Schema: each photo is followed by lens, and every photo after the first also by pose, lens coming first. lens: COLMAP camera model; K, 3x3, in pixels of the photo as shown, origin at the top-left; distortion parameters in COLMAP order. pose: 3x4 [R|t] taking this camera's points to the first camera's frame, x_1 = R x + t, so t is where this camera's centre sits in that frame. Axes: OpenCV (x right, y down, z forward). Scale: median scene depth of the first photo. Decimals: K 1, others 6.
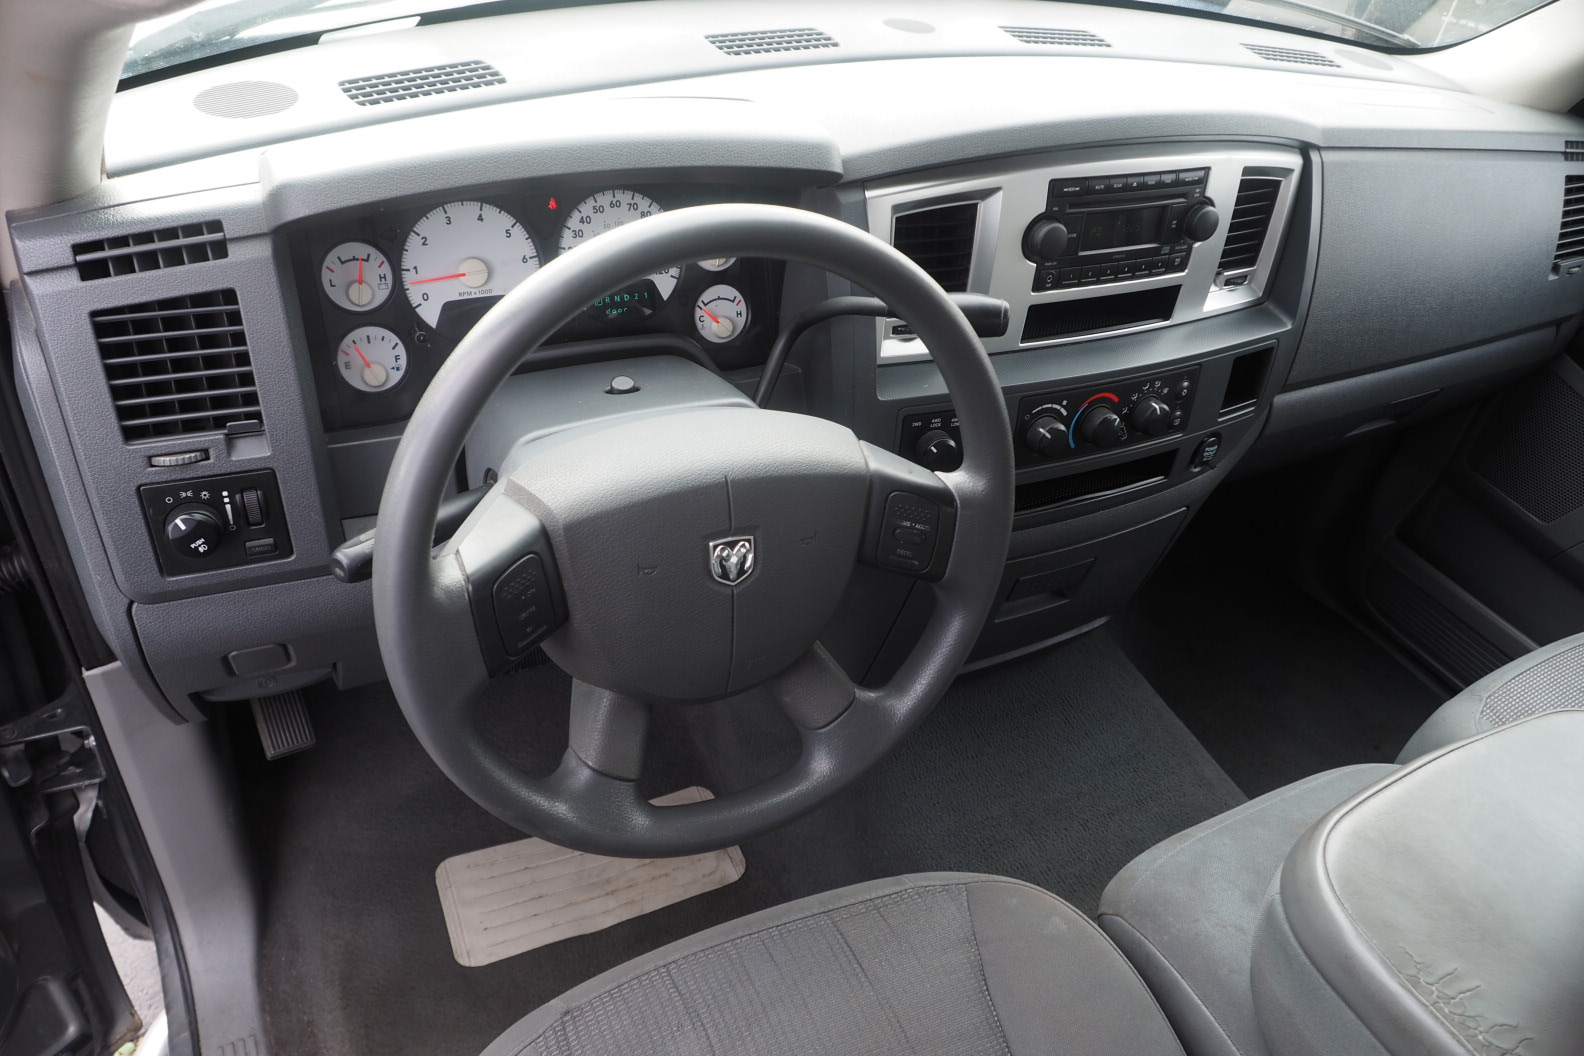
lens RADIAL K [[1104.9, 0, 792.4], [0, 1104.9, 547.7], [0, 0, 1]] dist [-0.038267, -0.004028]
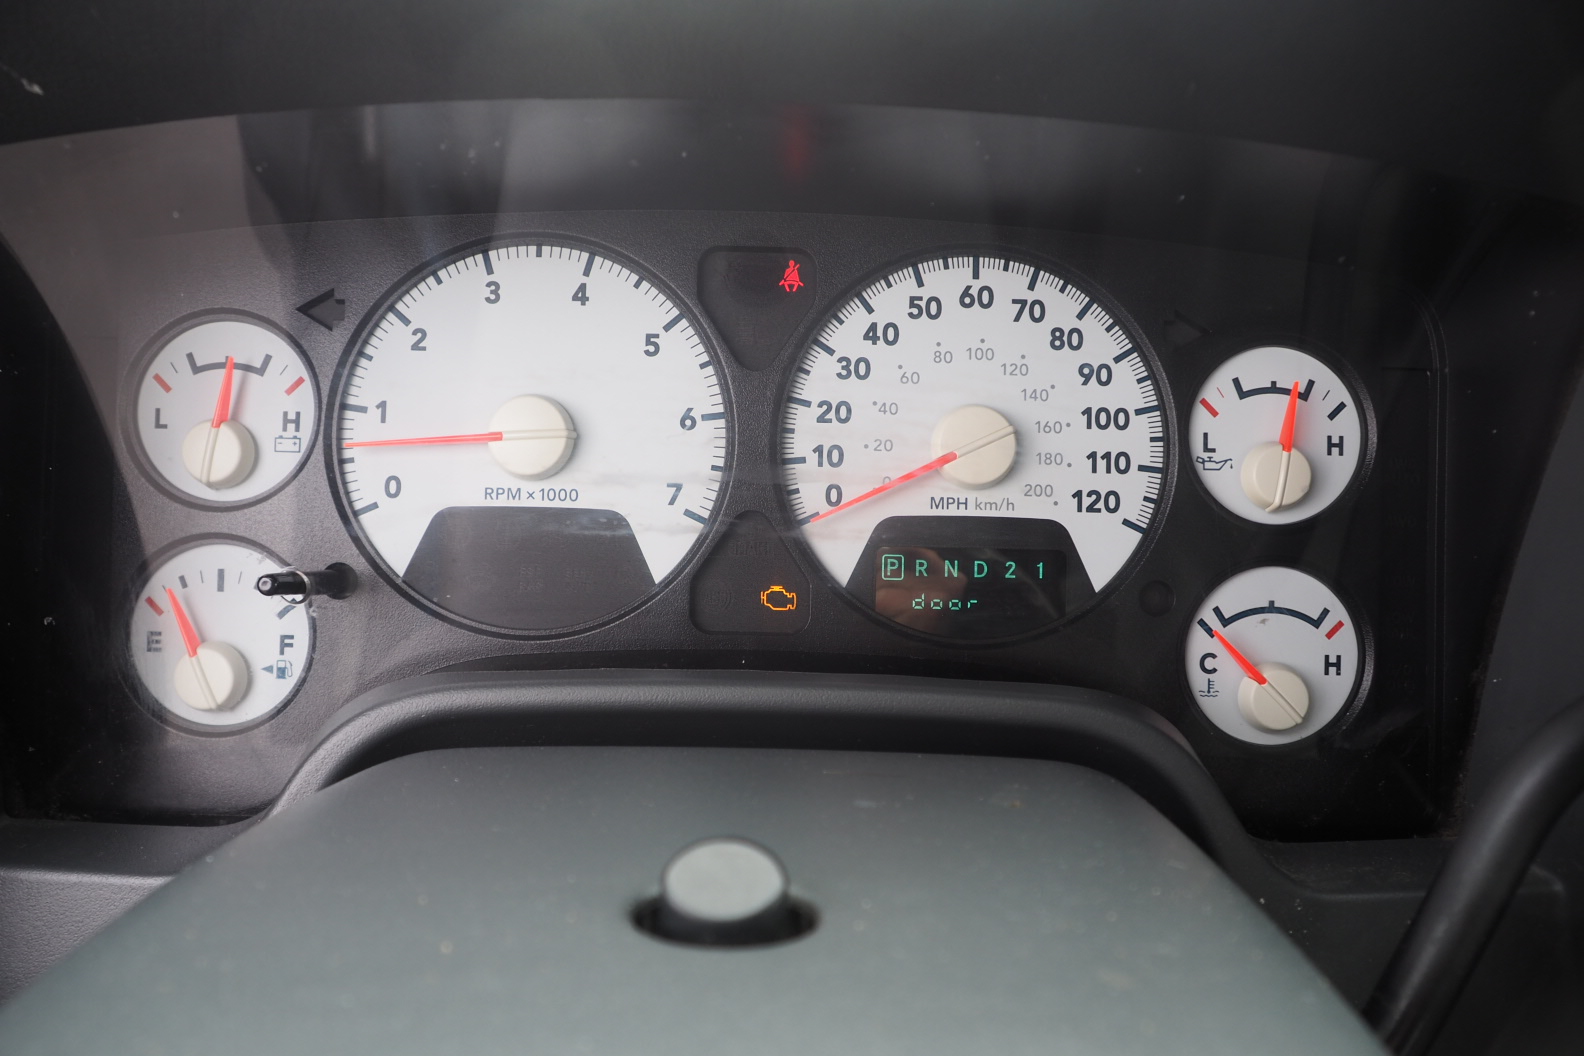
lens RADIAL K [[1104.9, 0, 792.4], [0, 1104.9, 547.7], [0, 0, 1]] dist [-0.038267, -0.004028]
pose [[0.893659, 0.070880, -0.443114, -0.053853], [-0.218410, 0.931299, -0.291512, -0.125209], [0.392010, 0.357293, 0.847744, 0.704770]]
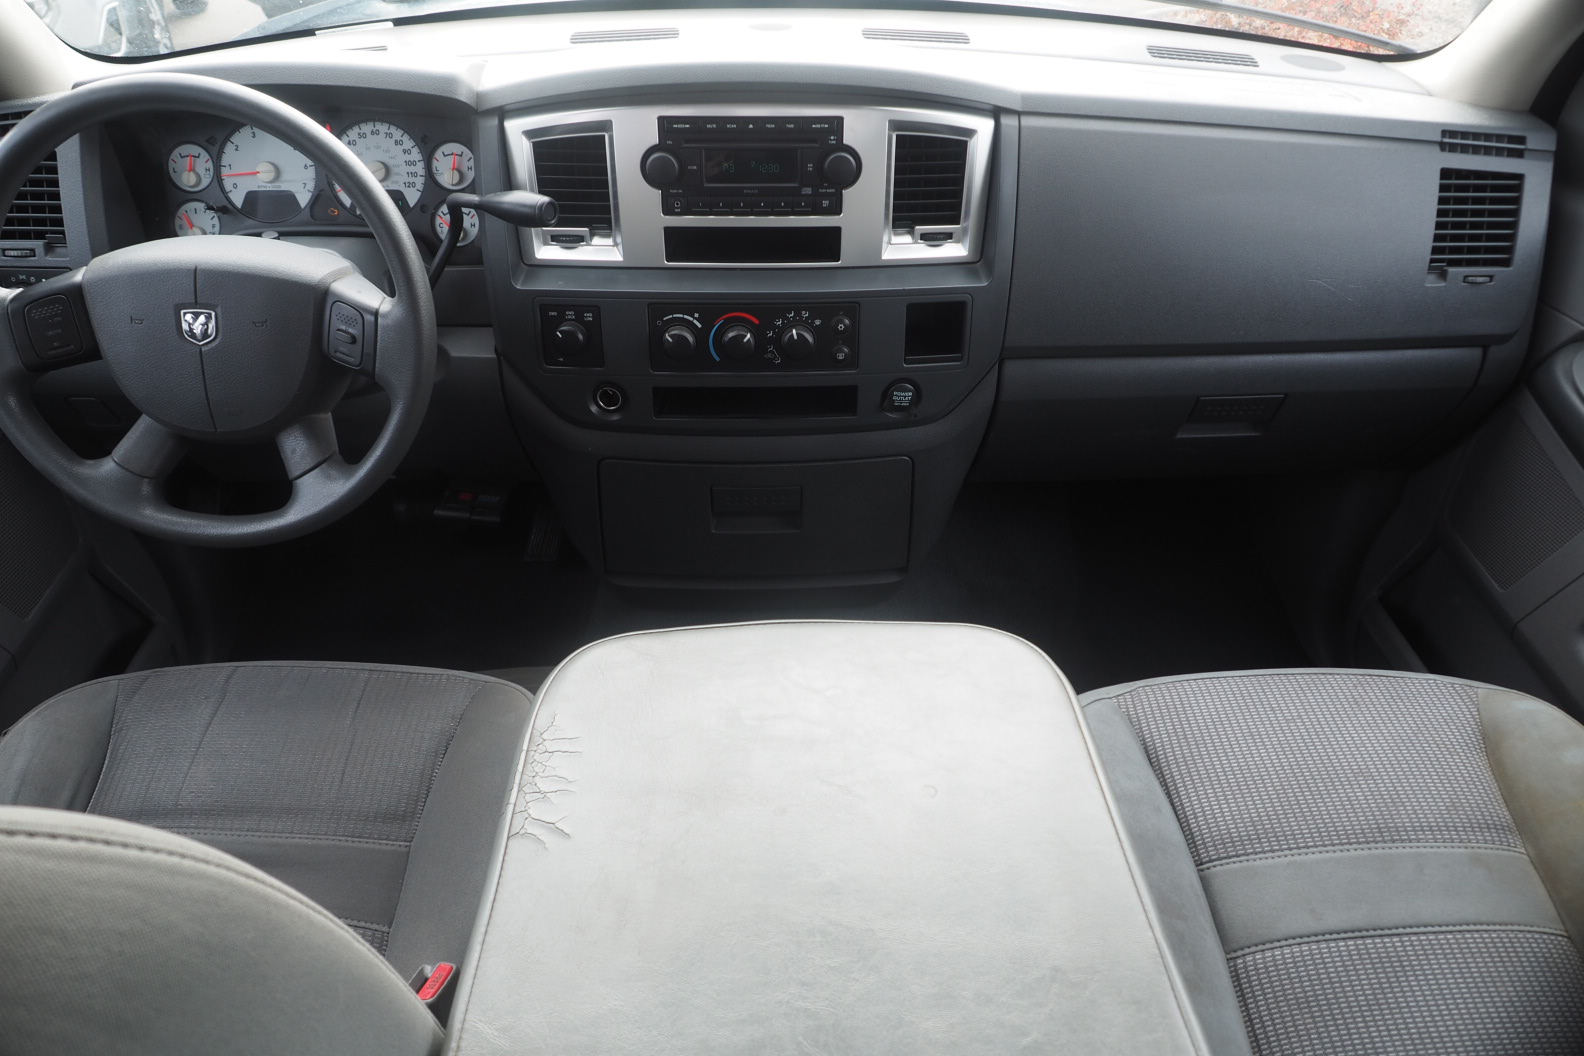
lens RADIAL K [[1125.9, 0, 792.0], [0, 1125.9, 528.0], [0, 0, 1]] dist [-0.035993, 0.000597]
pose [[0.904673, 0.152876, -0.397738, 0.923617], [-0.192801, 0.979268, -0.062139, 0.153682], [0.379993, 0.132899, 0.915392, -0.007481]]
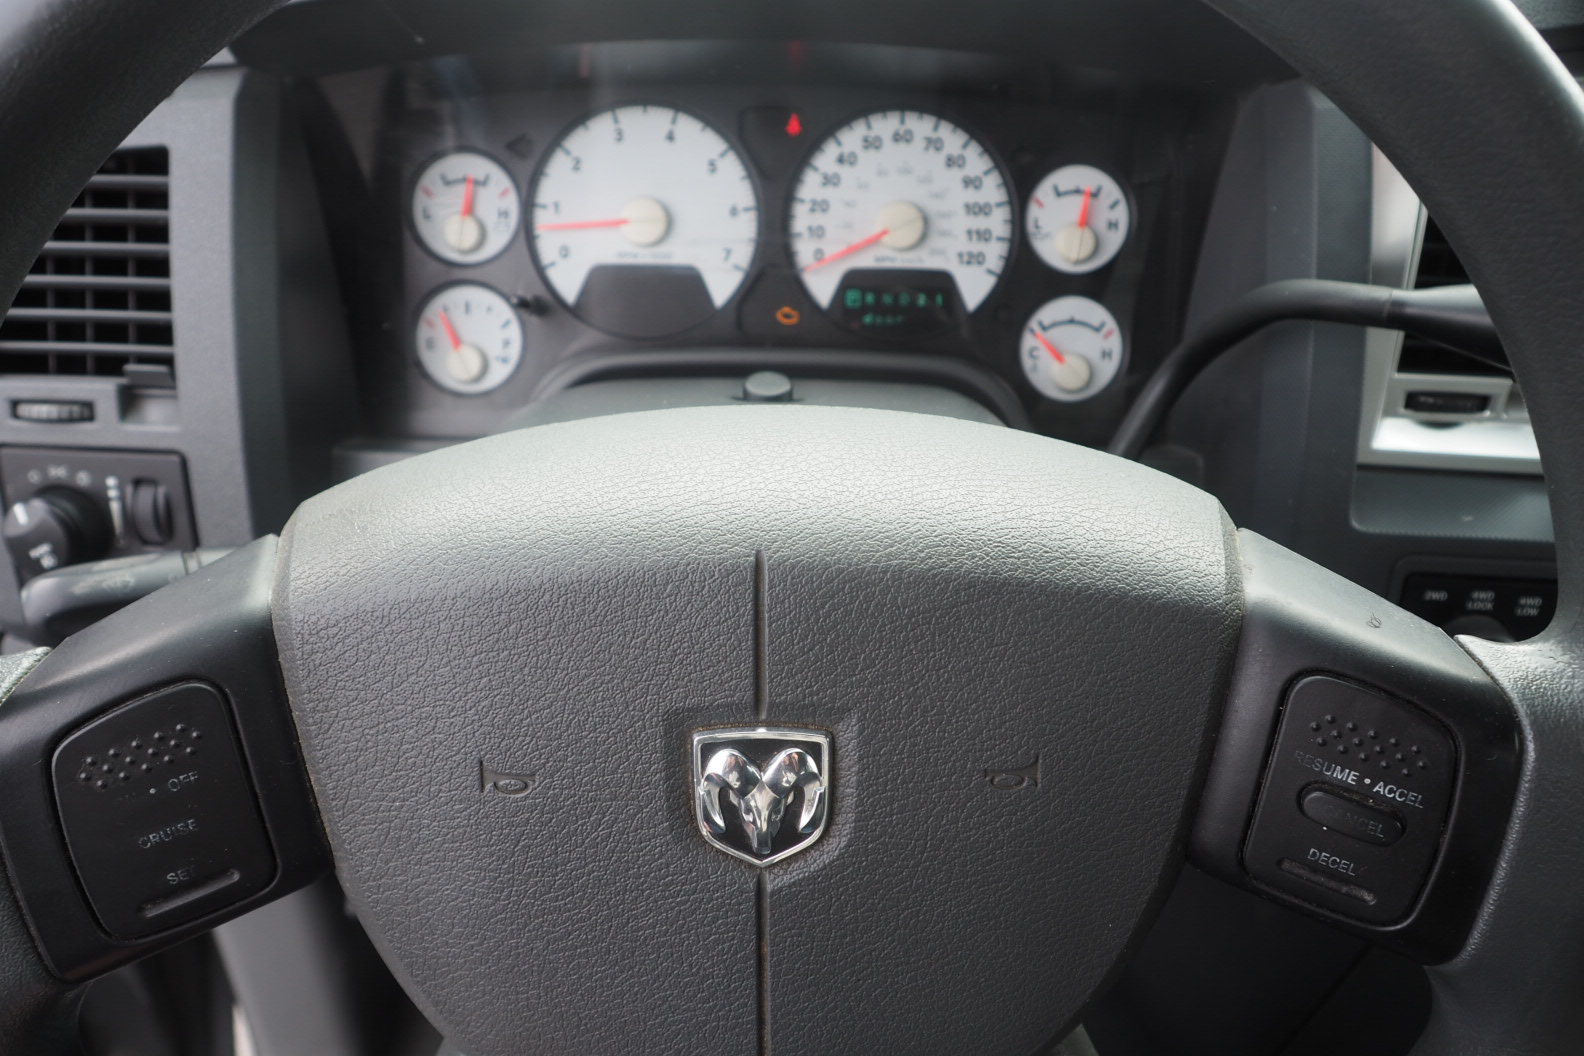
lens RADIAL K [[1128.5, 0, 792.0], [0, 1128.5, 528.0], [0, 0, 1]] dist [-0.051548, -0.001436]
pose [[0.893362, 0.138007, -0.427618, 0.068898], [-0.213733, 0.967625, -0.134236, -0.018496], [0.395249, 0.211318, 0.893937, 0.482150]]
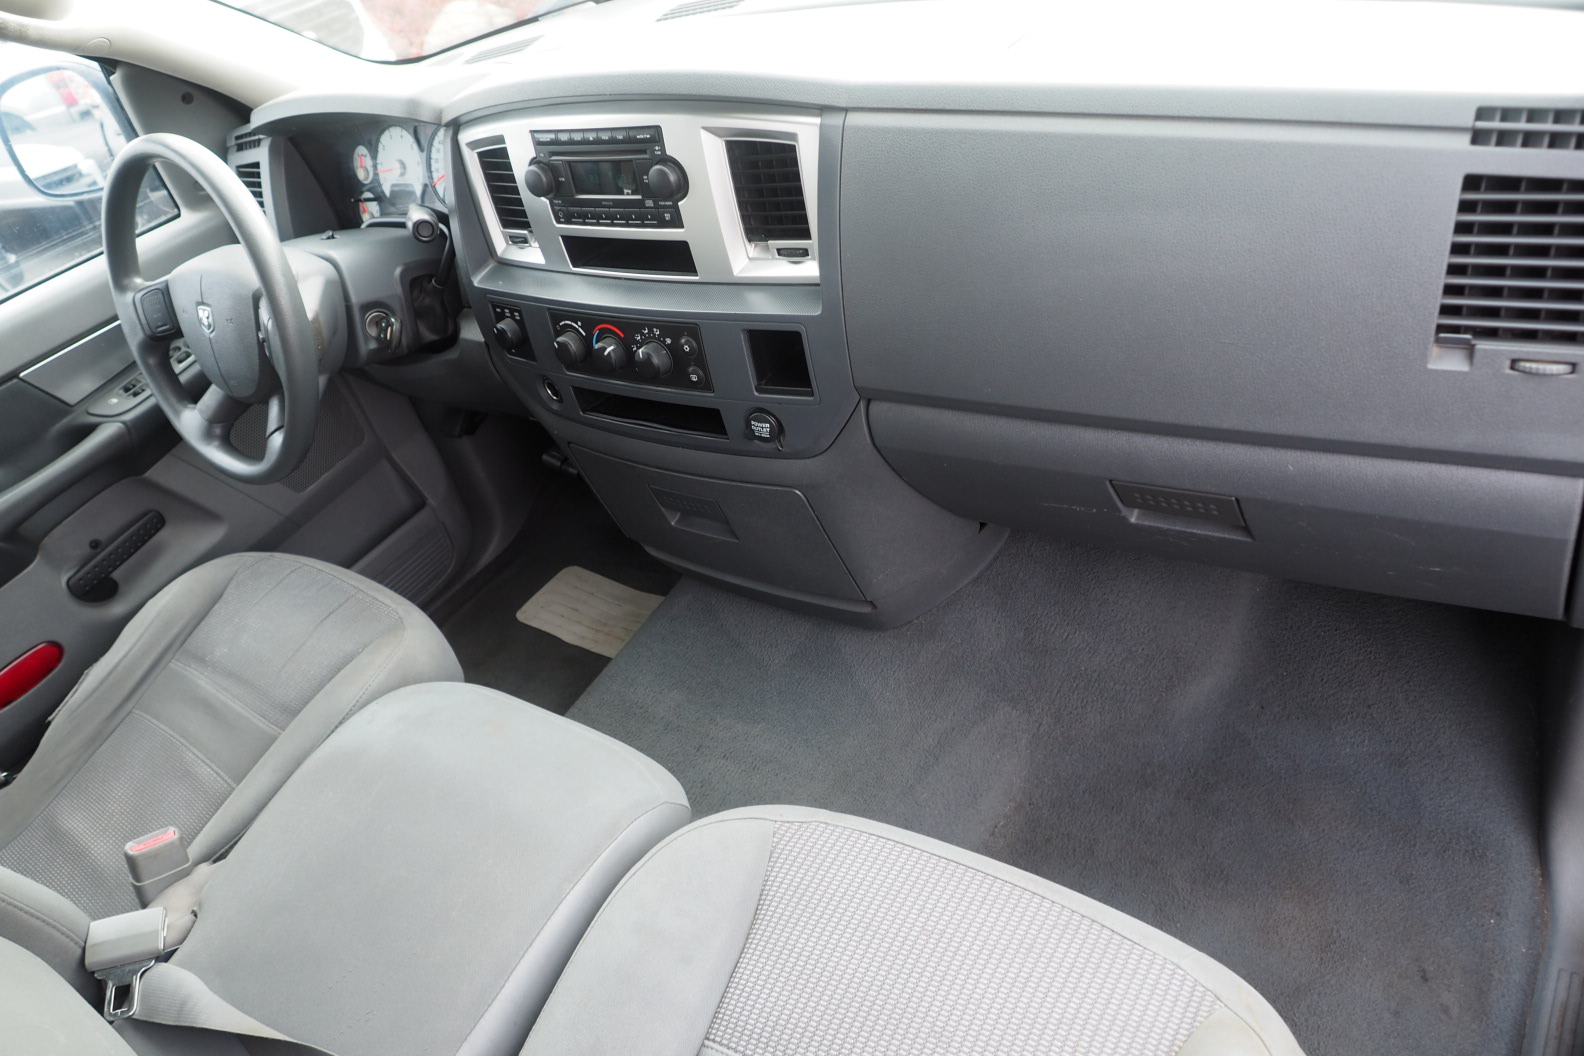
lens RADIAL K [[1104.9, 0, 792.4], [0, 1104.9, 547.7], [0, 0, 1]] dist [-0.038267, -0.004028]
pose [[0.432993, 0.364110, -0.824586, 1.547470], [-0.308333, 0.919431, 0.244083, -0.296509], [0.847023, 0.148561, 0.510374, 0.691276]]
